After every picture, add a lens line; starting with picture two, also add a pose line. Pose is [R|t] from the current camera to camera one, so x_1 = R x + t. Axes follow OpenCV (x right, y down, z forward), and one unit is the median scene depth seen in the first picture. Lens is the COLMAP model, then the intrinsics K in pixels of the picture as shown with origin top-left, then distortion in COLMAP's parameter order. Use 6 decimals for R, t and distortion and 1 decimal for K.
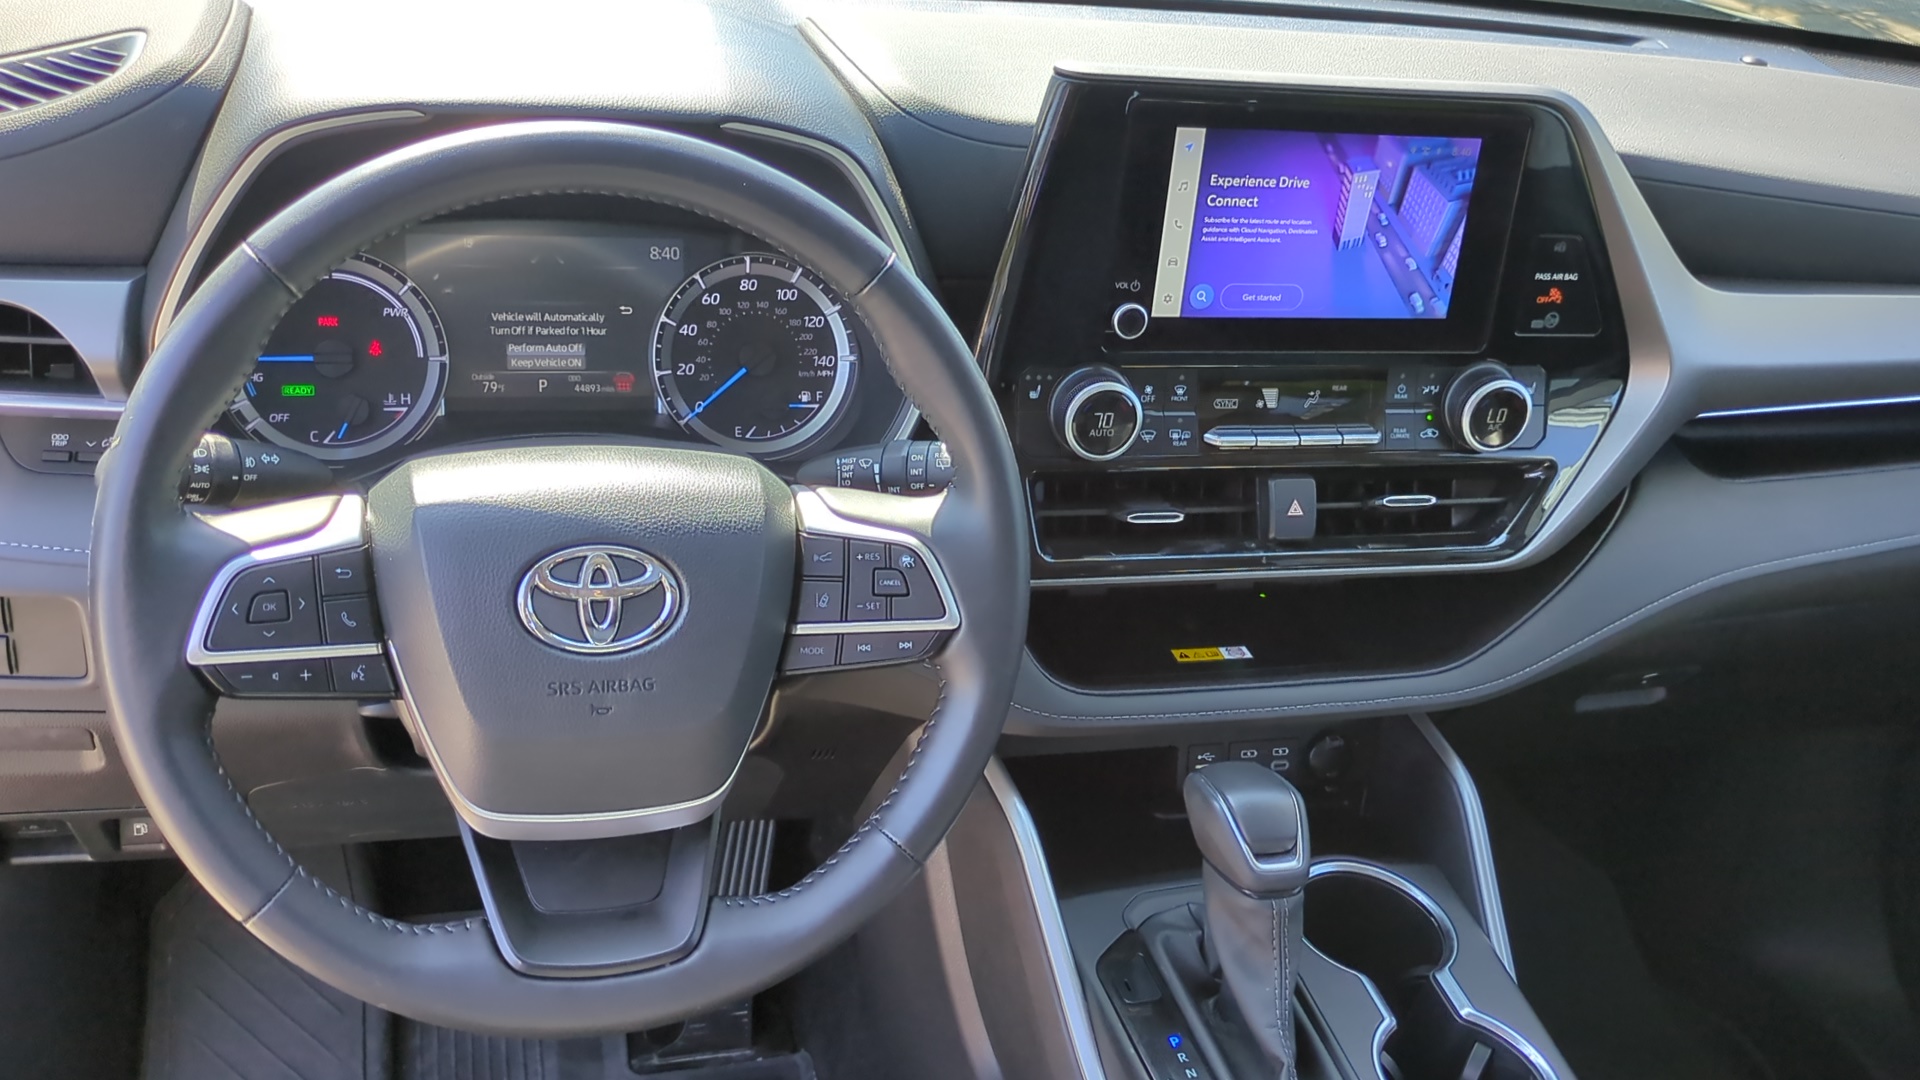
lens RADIAL K [[1783.2, 0, 979.6], [0, 1783.2, 535.2], [0, 0, 1]] dist [0.023841, 0.000000]
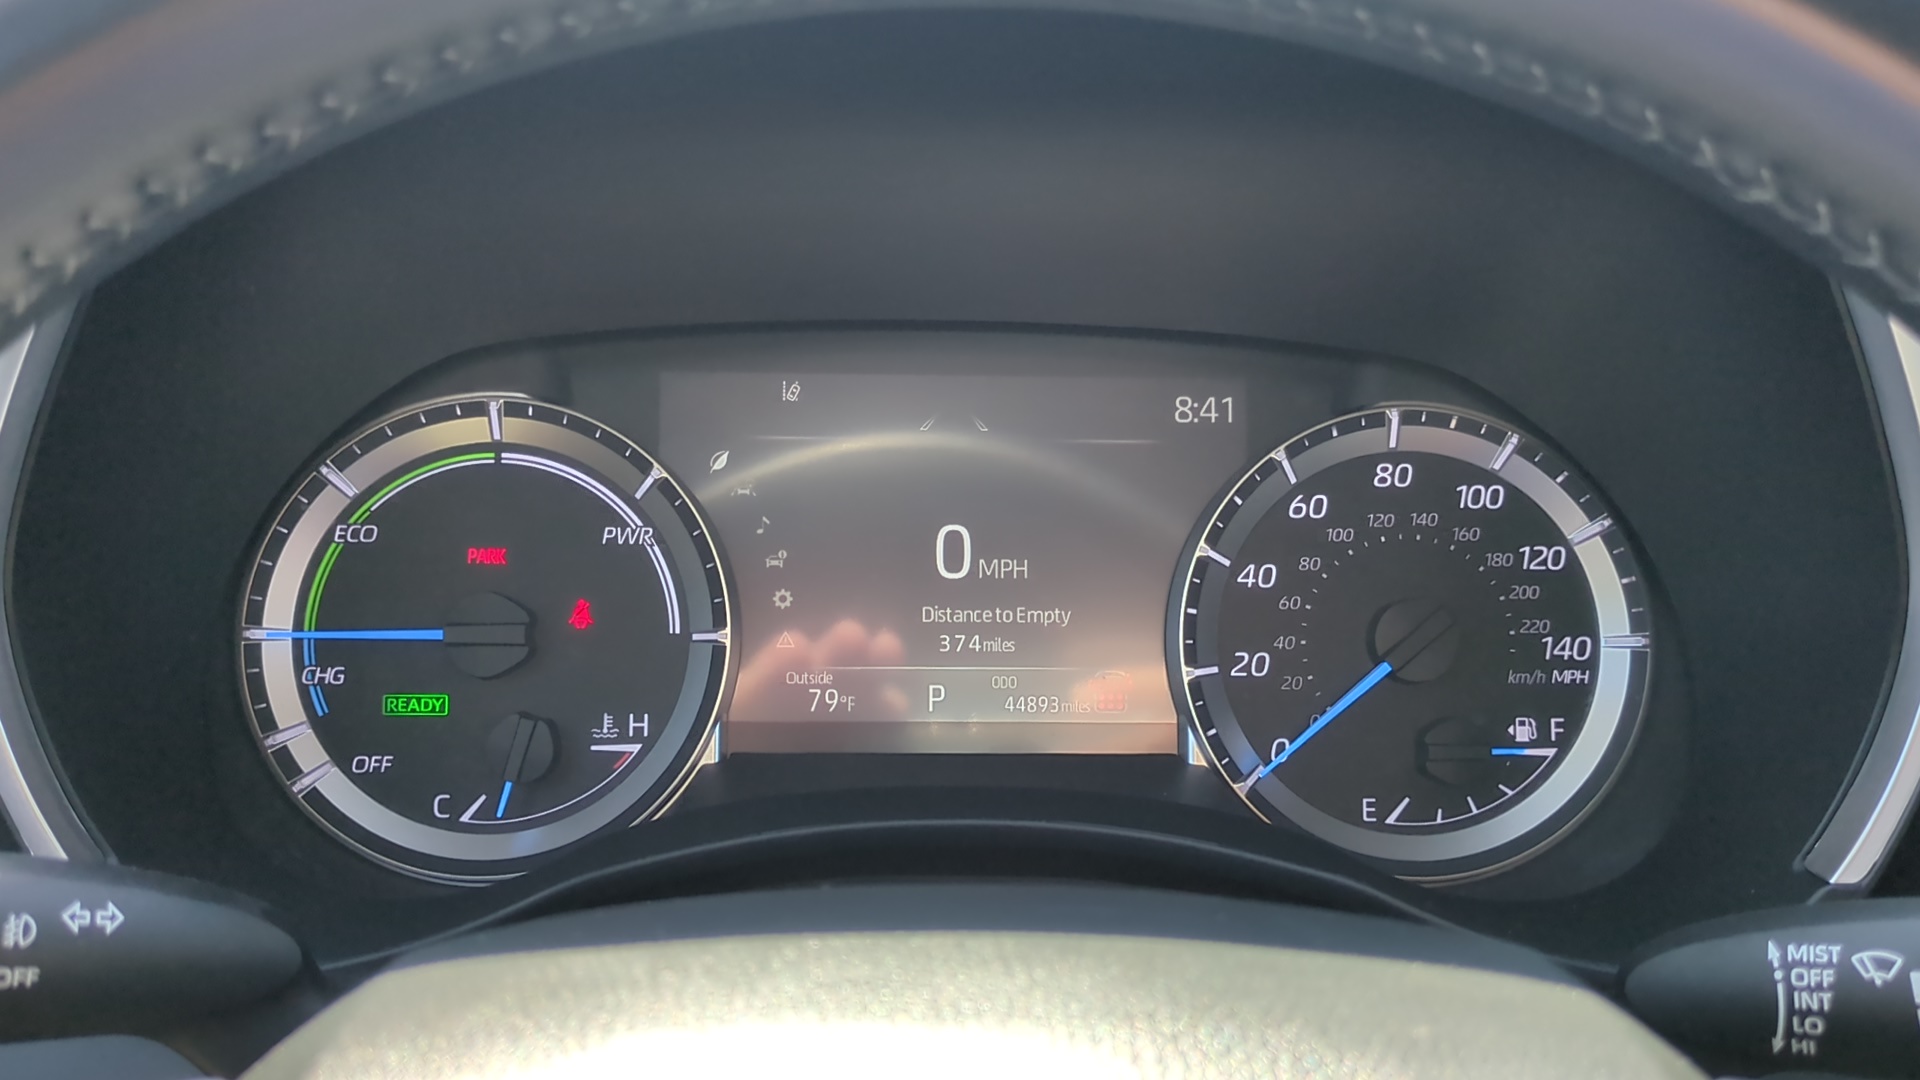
lens RADIAL K [[1783.2, 0, 980.3], [0, 1783.2, 536.0], [0, 0, 1]] dist [0.023841, 0.000000]
pose [[0.965819, -0.011315, -0.258971, -0.117602], [-0.032306, 0.986003, -0.163565, -0.051329], [0.257197, 0.166340, 0.951935, 0.572776]]
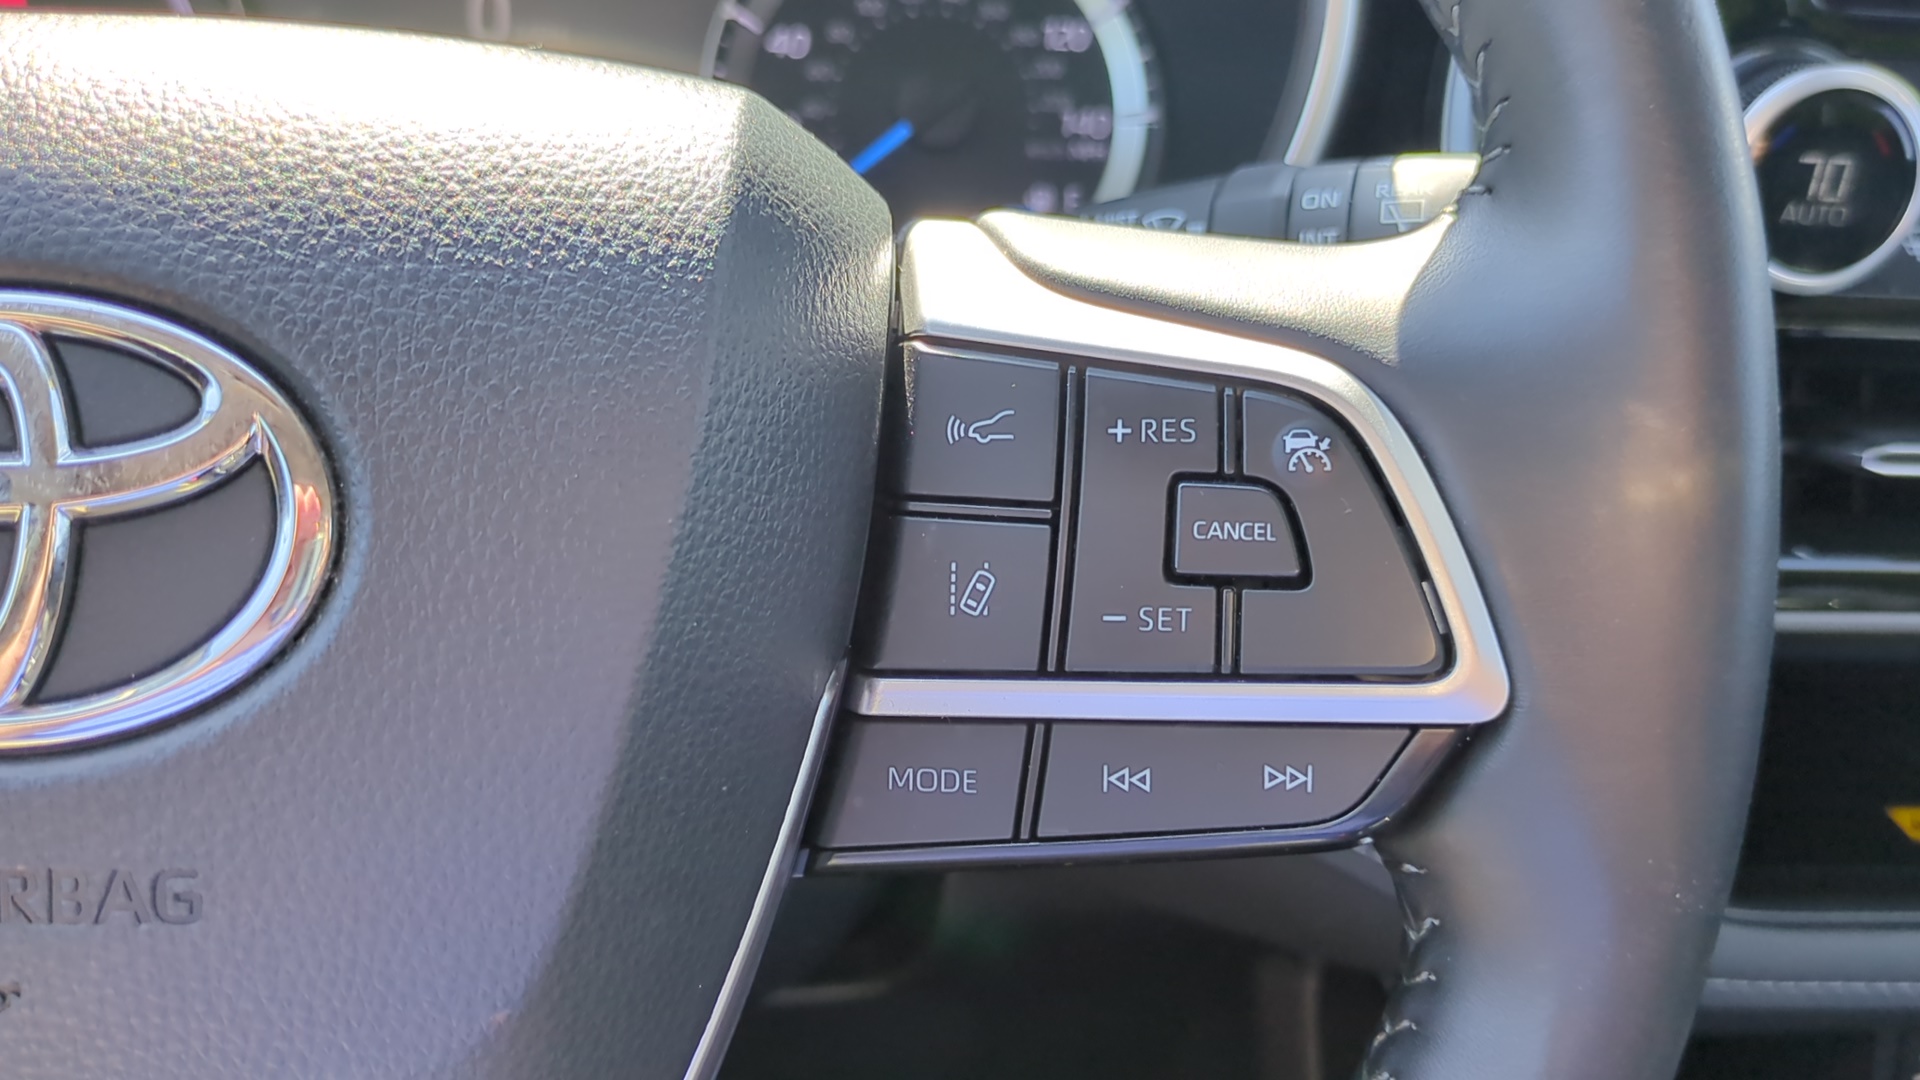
lens RADIAL K [[1783.2, 0, 961.1], [0, 1783.2, 519.9], [0, 0, 1]] dist [0.023841, 0.000000]
pose [[0.981767, 0.026739, -0.188200, -0.032004], [-0.039386, 0.997186, -0.063783, 0.033947], [0.185965, 0.070032, 0.980057, 0.585132]]
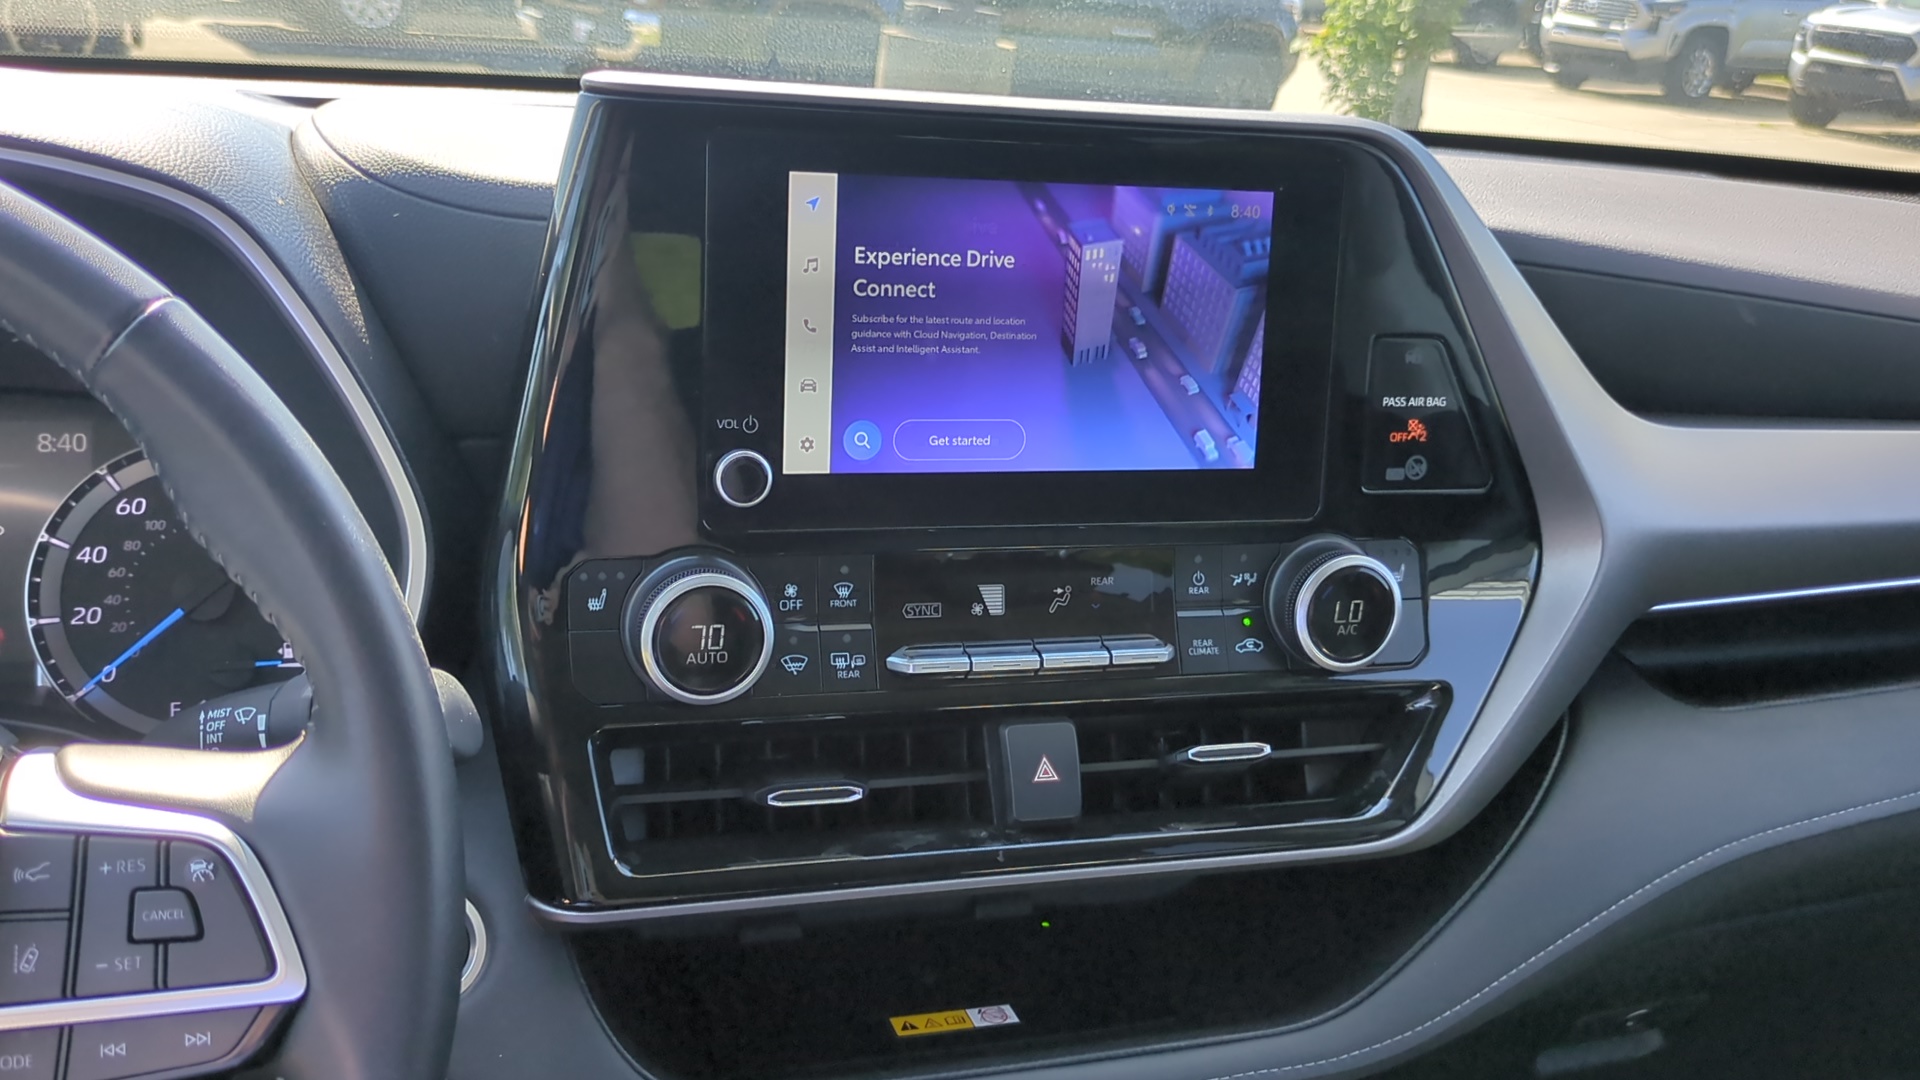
lens RADIAL K [[1783.2, 0, 963.9], [0, 1783.2, 525.8], [0, 0, 1]] dist [0.023841, 0.000000]
pose [[0.997866, -0.058105, 0.029772, 0.135333], [0.063123, 0.975092, -0.212630, 0.032964], [-0.016676, 0.214055, 0.976679, 0.369640]]
